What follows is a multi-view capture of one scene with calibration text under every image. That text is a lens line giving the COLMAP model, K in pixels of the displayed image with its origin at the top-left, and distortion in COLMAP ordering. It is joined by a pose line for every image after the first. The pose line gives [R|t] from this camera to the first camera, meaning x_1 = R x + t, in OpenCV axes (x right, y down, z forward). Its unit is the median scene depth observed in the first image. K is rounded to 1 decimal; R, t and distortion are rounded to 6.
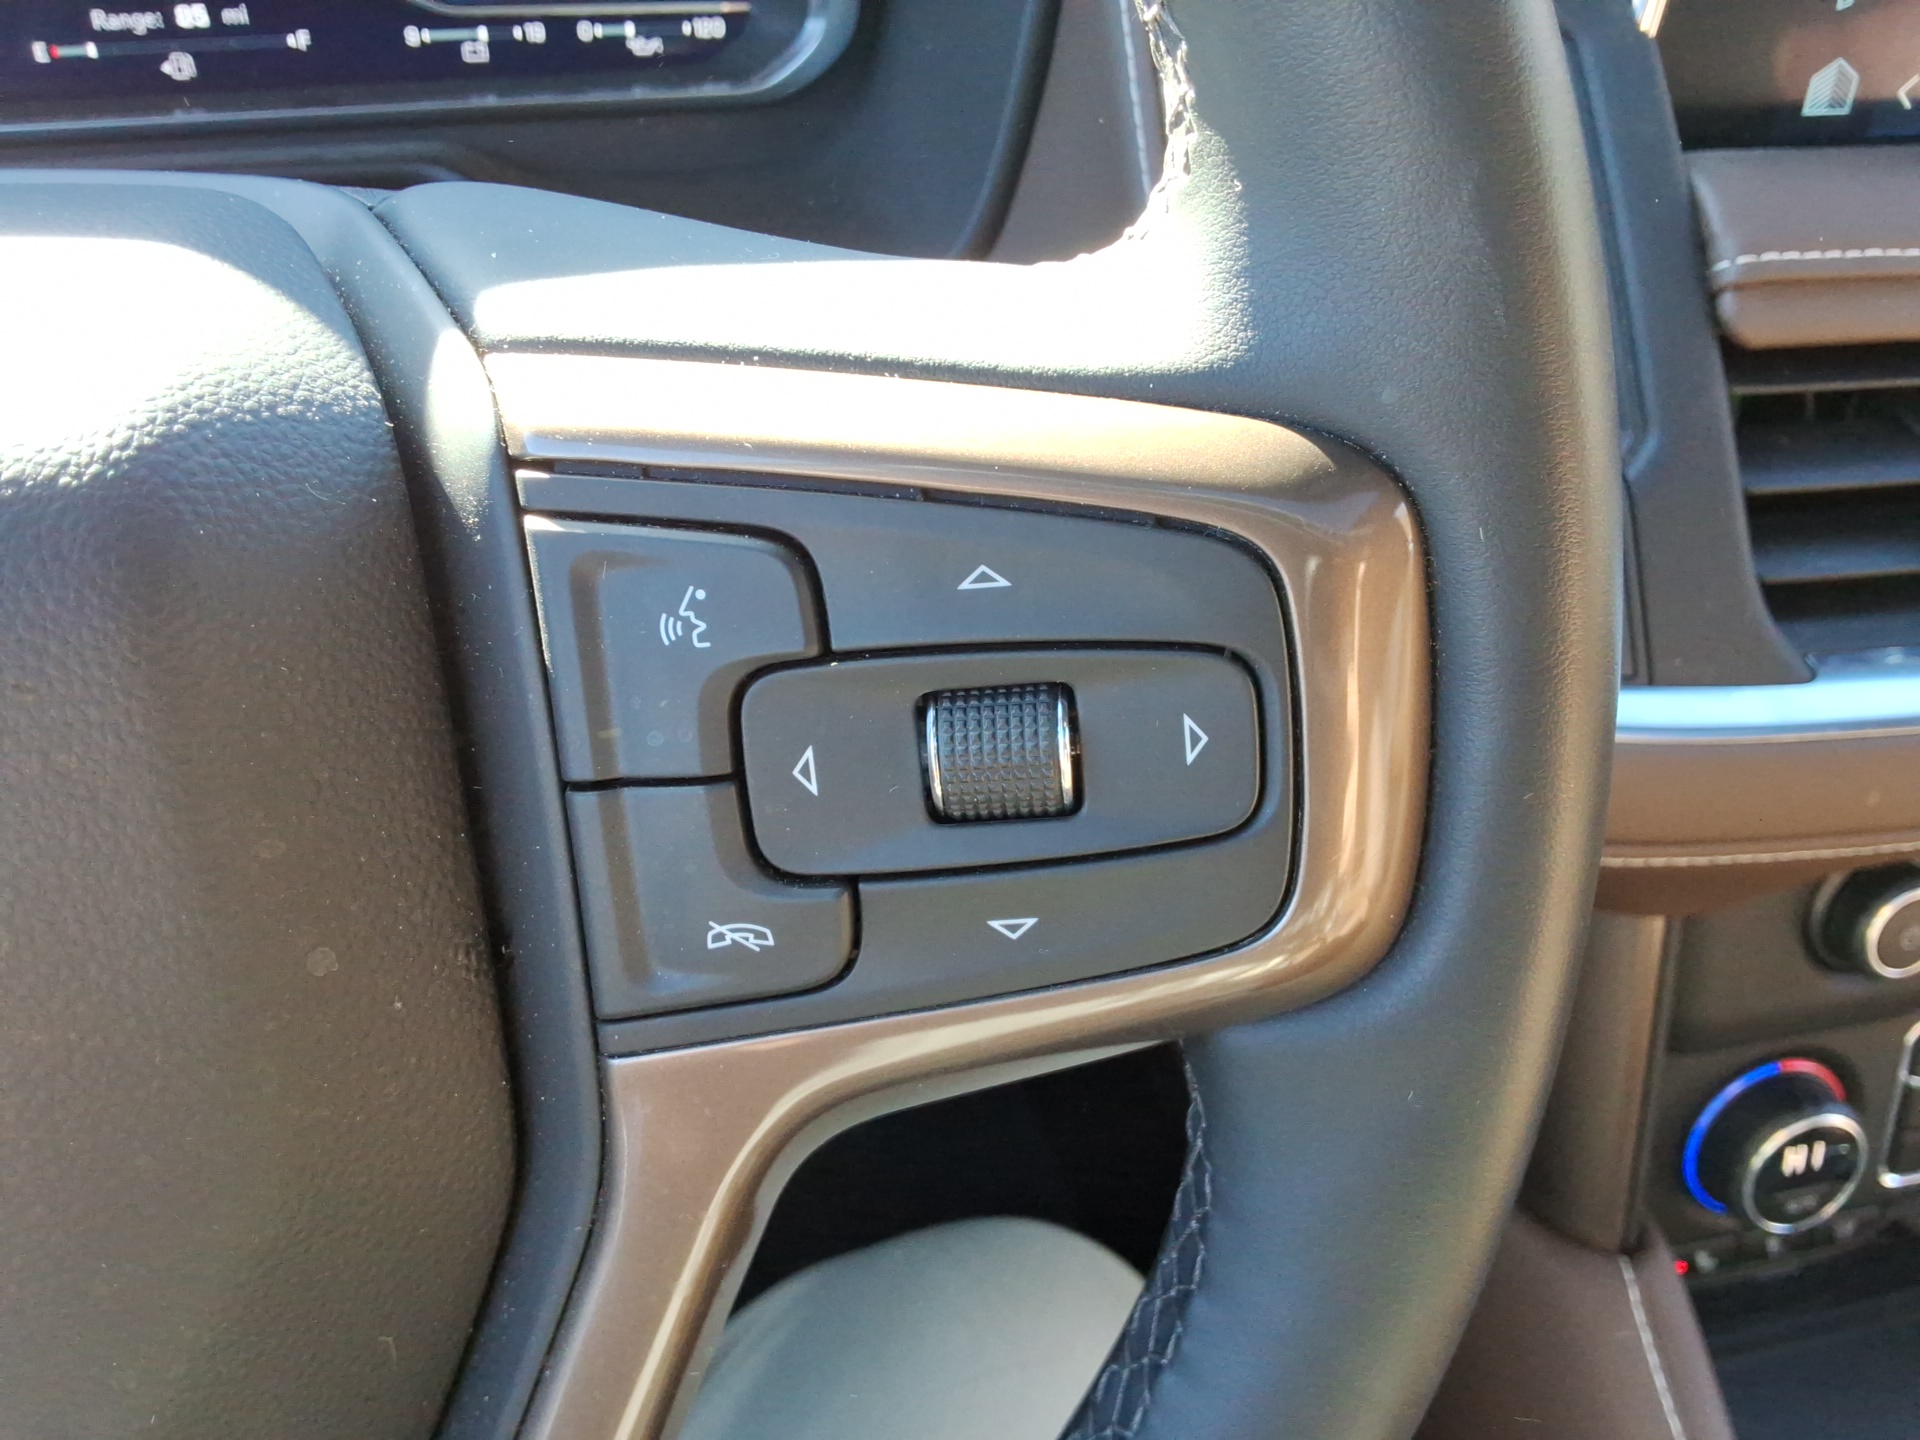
lens RADIAL K [[1540.3, 0, 978.6], [0, 1540.3, 751.2], [0, 0, 1]] dist [0.086576, -0.131878]
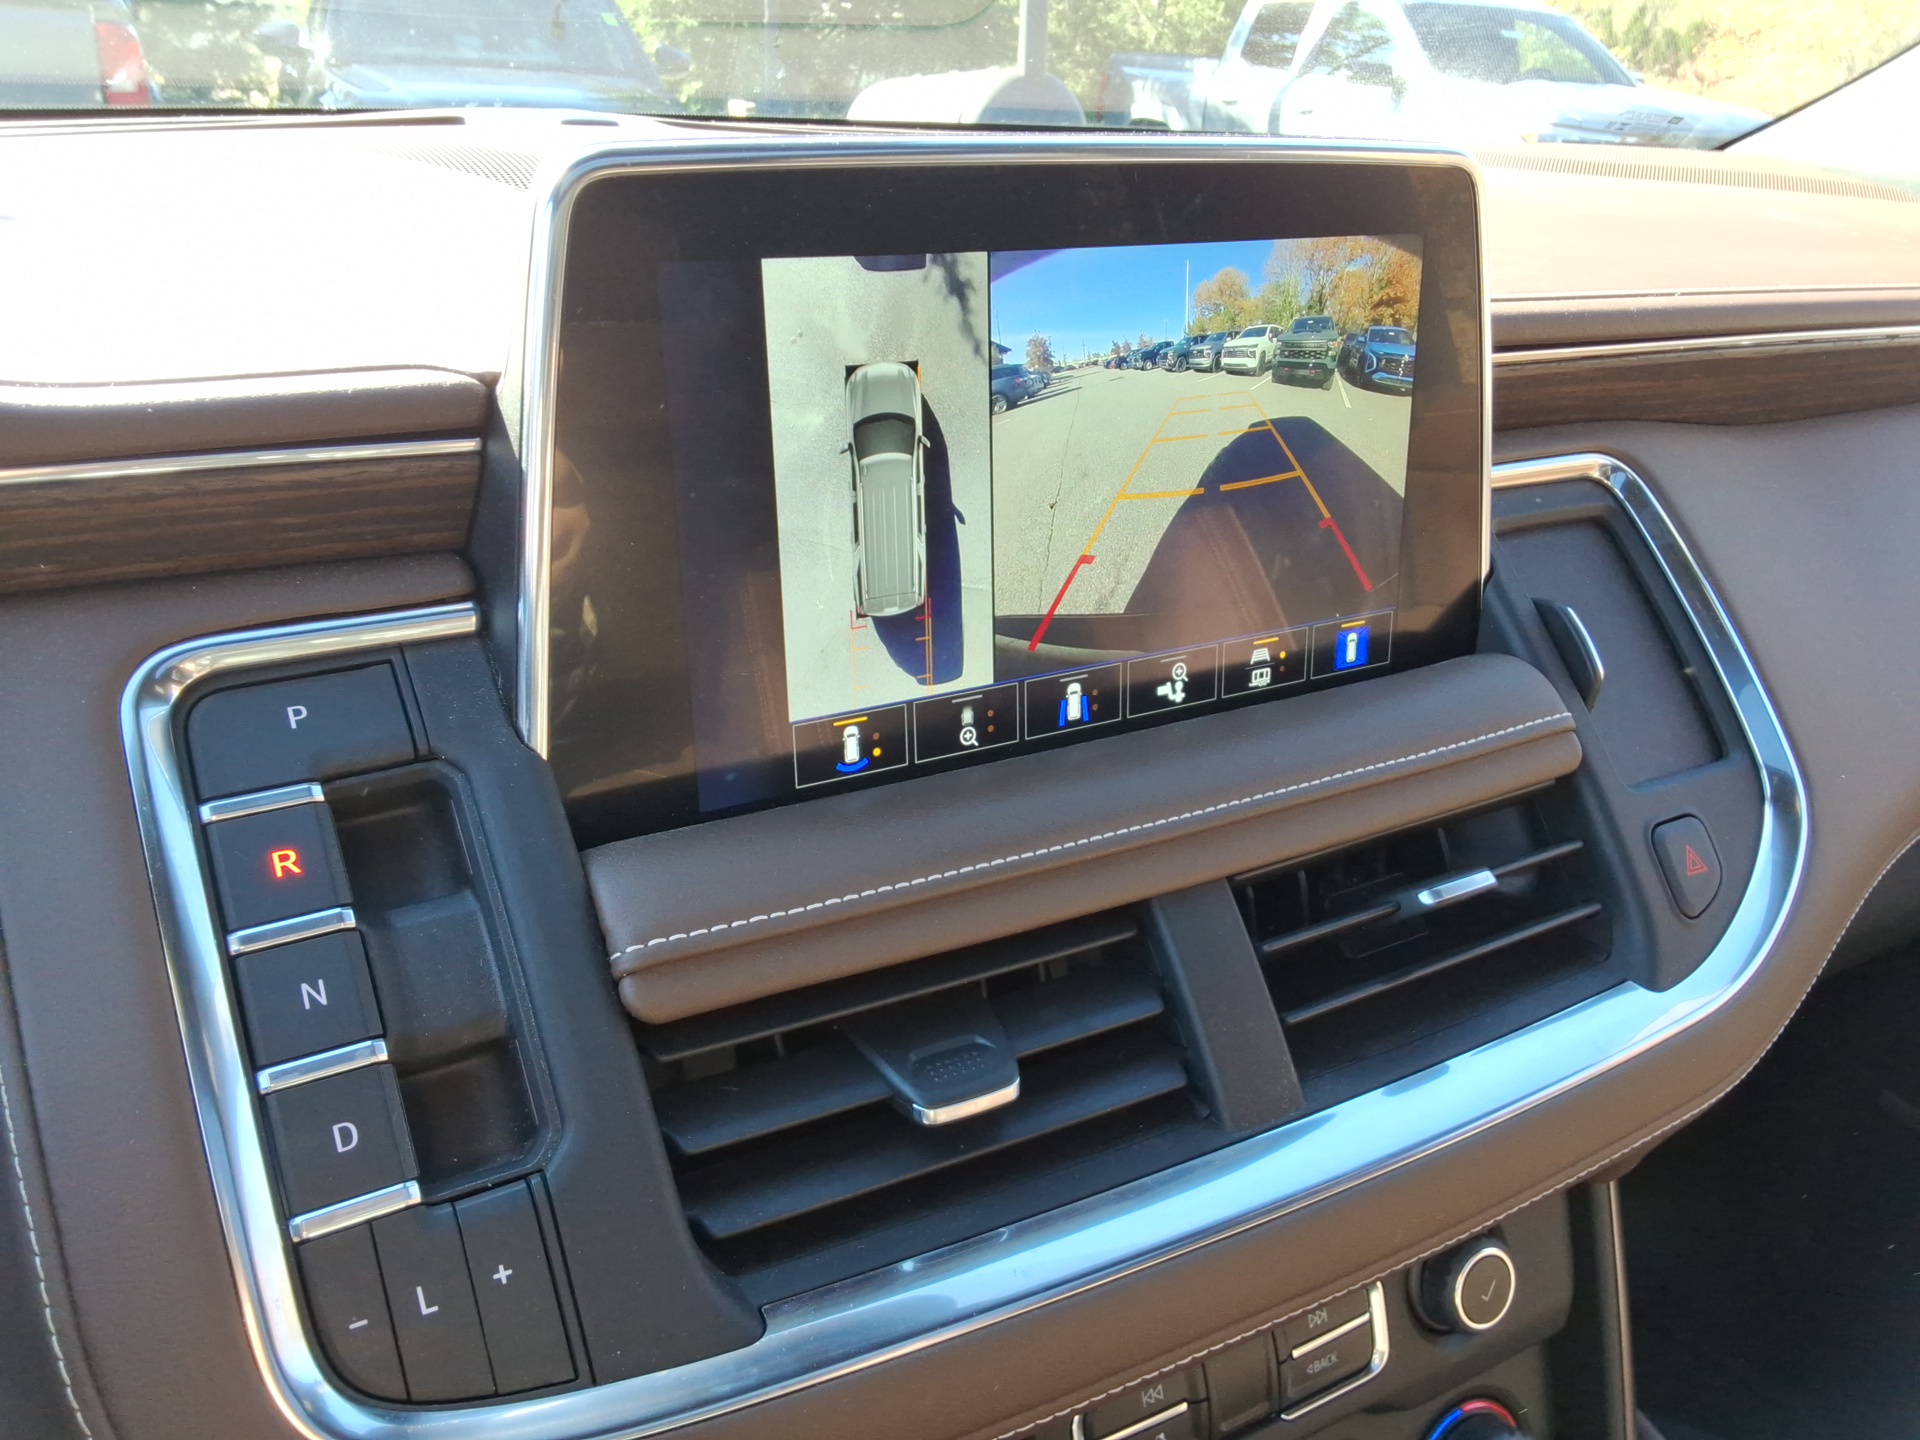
lens RADIAL K [[1540.3, 0, 972.3], [0, 1540.3, 708.4], [0, 0, 1]] dist [0.086576, -0.131878]
pose [[0.956471, -0.113979, 0.268650, 0.758132], [0.192561, 0.938219, -0.287515, -0.195133], [-0.219282, 0.326731, 0.919327, -0.182979]]
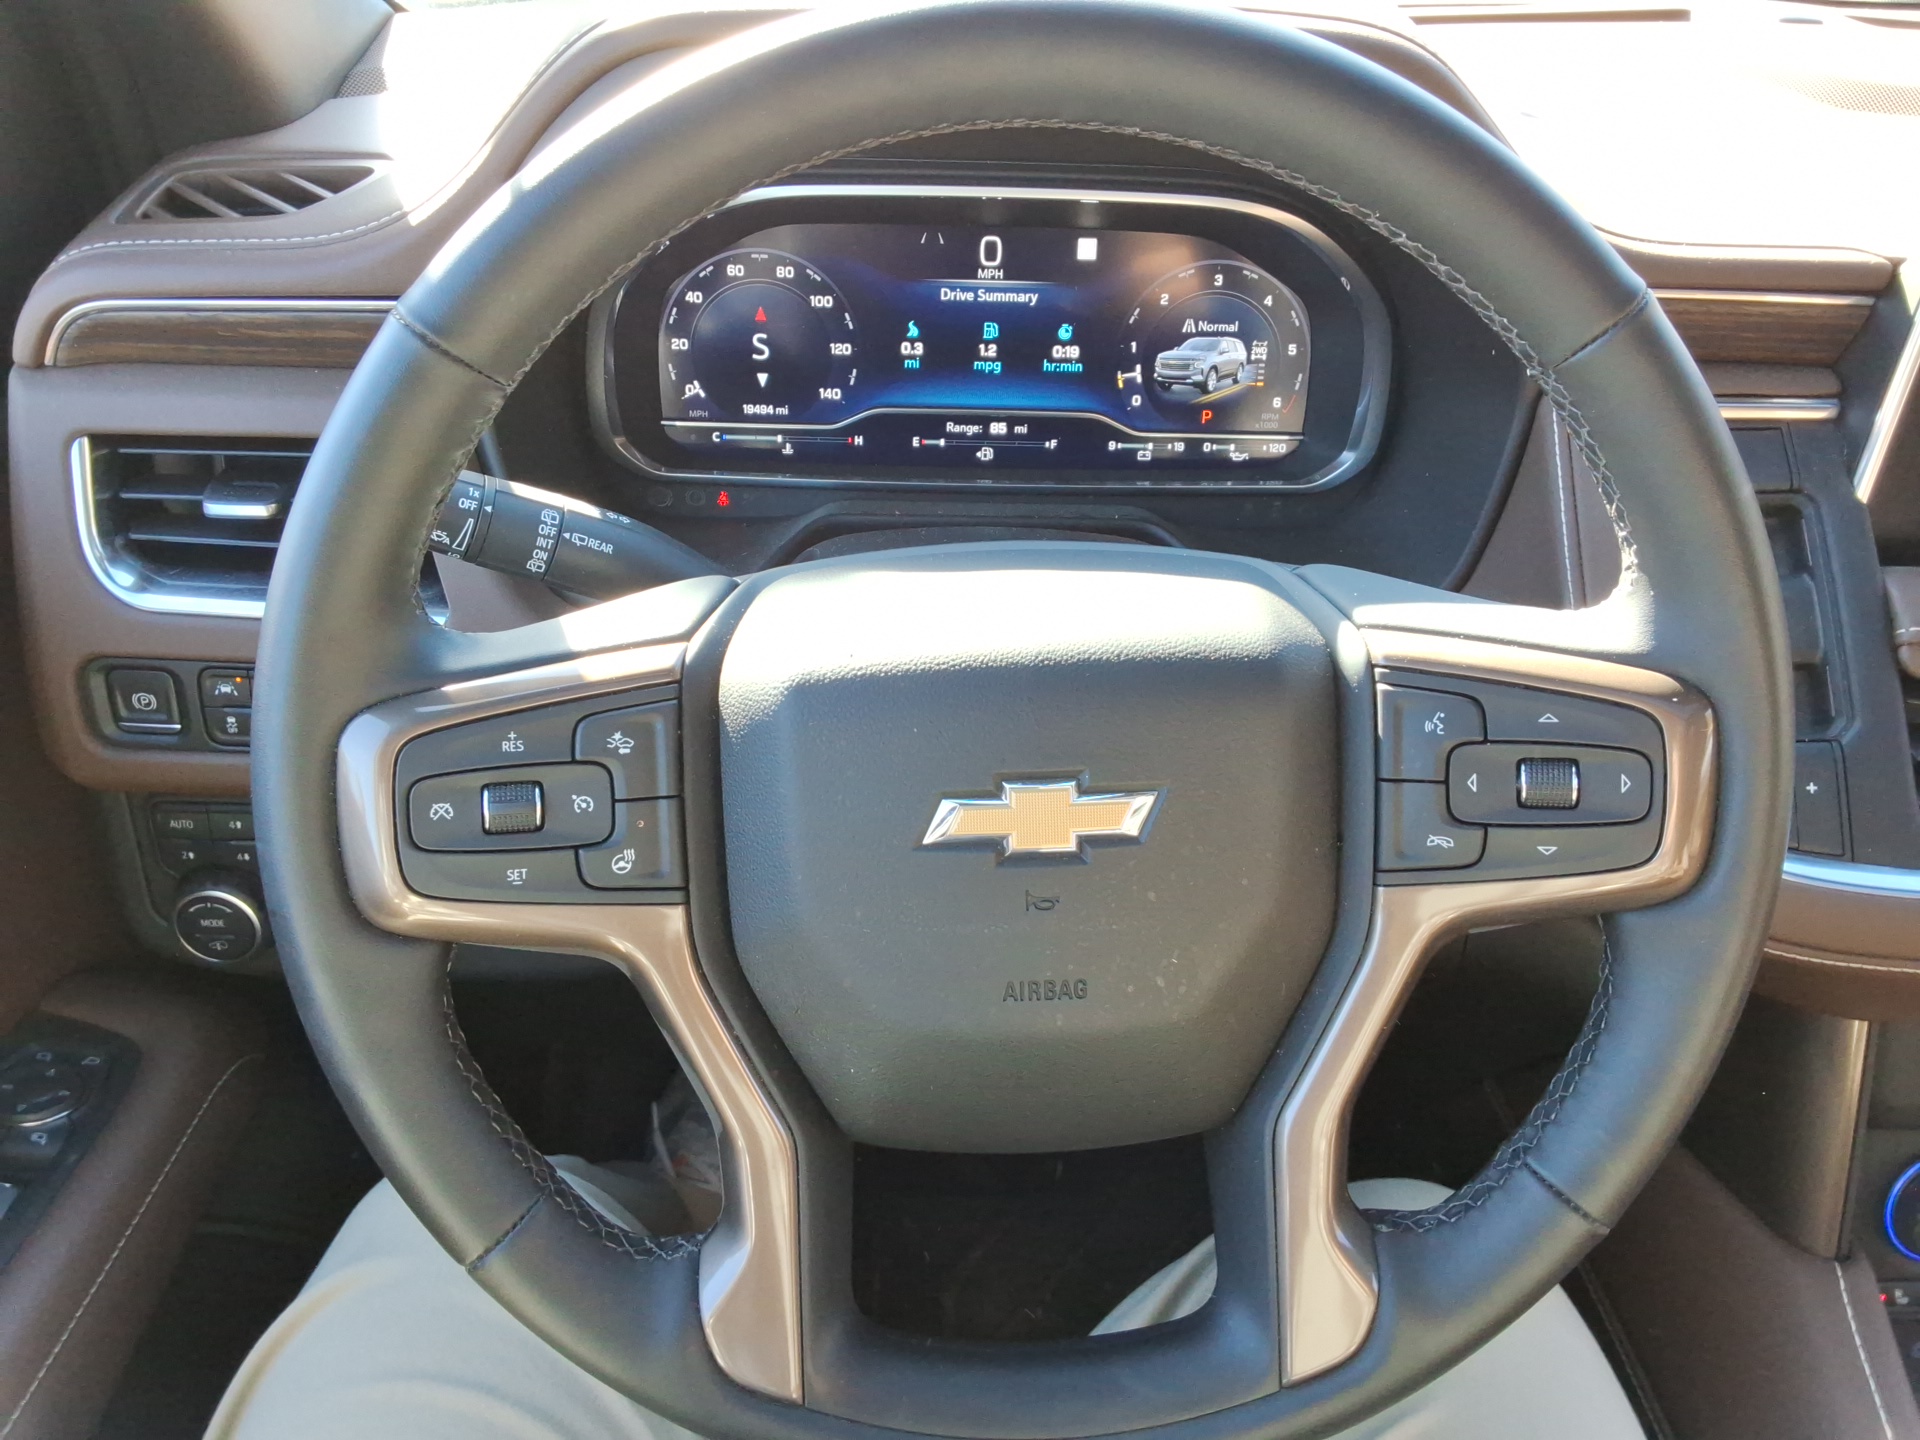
lens RADIAL K [[1540.3, 0, 964.2], [0, 1540.3, 730.2], [0, 0, 1]] dist [0.086576, -0.131878]
pose [[0.979866, 0.093821, -0.176238, -0.421716], [-0.125211, 0.976319, -0.176417, 0.423486], [0.155513, 0.194932, 0.968410, -1.489300]]
